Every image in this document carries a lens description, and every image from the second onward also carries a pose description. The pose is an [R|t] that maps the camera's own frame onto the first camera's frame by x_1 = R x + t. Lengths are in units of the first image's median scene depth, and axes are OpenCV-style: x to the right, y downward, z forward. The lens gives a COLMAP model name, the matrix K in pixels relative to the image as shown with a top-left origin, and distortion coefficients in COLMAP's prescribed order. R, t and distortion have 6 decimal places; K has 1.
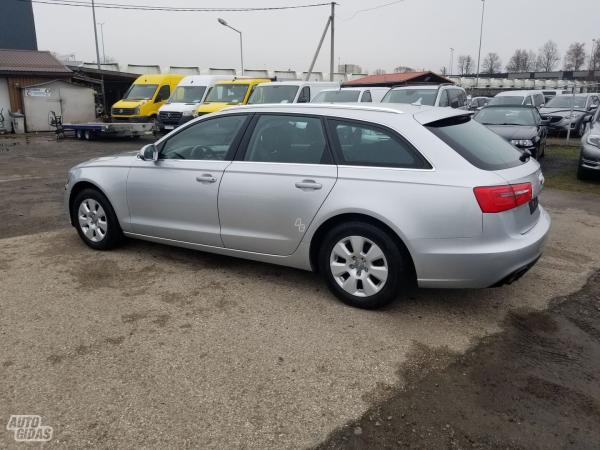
lens RADIAL K [[460.3, 0, 294.0], [0, 460.3, 205.7], [0, 0, 1]] dist [0.081520, -0.121880]
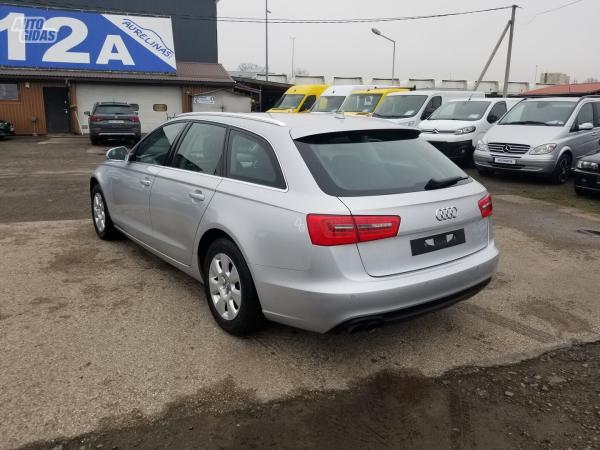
lens RADIAL K [[460.3, 0, 294.0], [0, 460.3, 205.7], [0, 0, 1]] dist [0.081520, -0.121880]
pose [[0.930907, 0.094726, -0.352759, 0.446080], [-0.101599, 0.994825, -0.000973, -0.034370], [0.350842, 0.036745, 0.935714, 0.125526]]
